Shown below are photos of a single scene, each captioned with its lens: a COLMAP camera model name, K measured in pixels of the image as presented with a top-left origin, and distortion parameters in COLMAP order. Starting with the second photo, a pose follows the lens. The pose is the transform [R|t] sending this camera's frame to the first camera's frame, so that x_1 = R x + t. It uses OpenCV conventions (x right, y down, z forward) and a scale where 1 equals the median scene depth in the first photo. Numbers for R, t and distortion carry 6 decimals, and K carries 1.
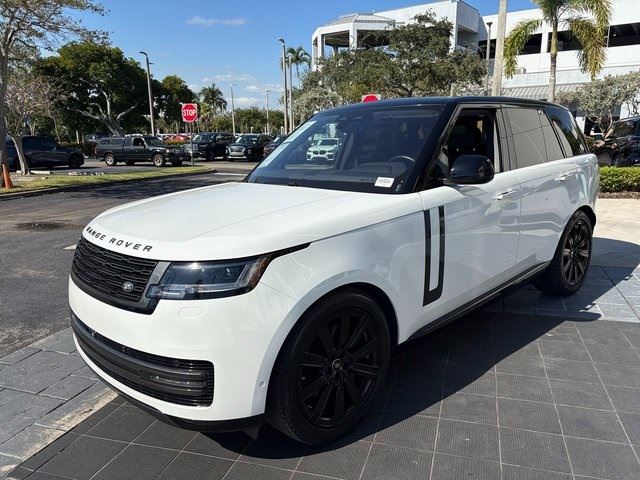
lens RADIAL K [[479.4, 0, 321.3], [0, 479.4, 247.3], [0, 0, 1]] dist [0.060986, -0.068114]
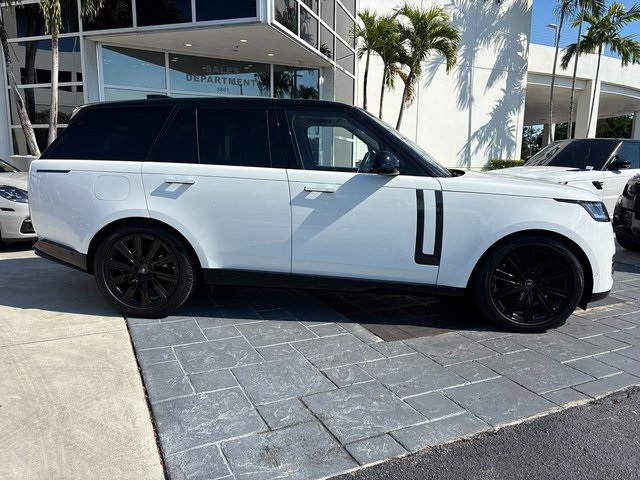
lens RADIAL K [[484.9, 0, 320.3], [0, 484.9, 239.4], [0, 0, 1]] dist [0.058137, -0.073790]
pose [[-0.699969, -0.101315, 0.706950, -0.295419], [0.164426, 0.940431, 0.297579, -0.150042], [-0.694987, 0.324537, -0.641614, 0.788137]]
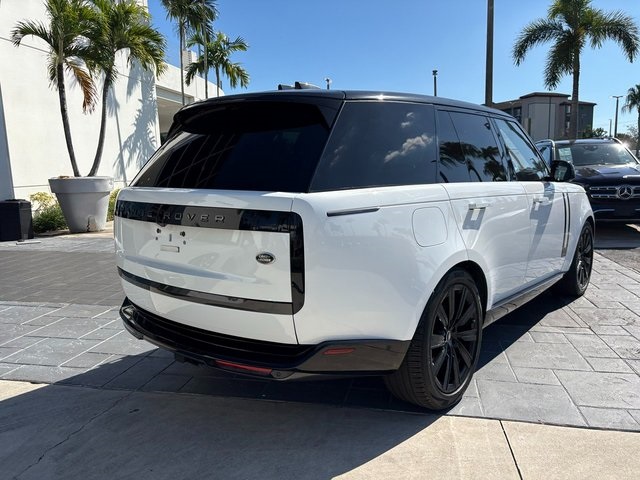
lens RADIAL K [[478.8, 0, 330.8], [0, 478.8, 240.4], [0, 0, 1]] dist [0.063048, -0.070023]
pose [[-0.989221, 0.069443, -0.128916, 0.216753], [0.016842, 0.928510, 0.370925, -0.189329], [0.145458, 0.364756, -0.919671, 0.870626]]
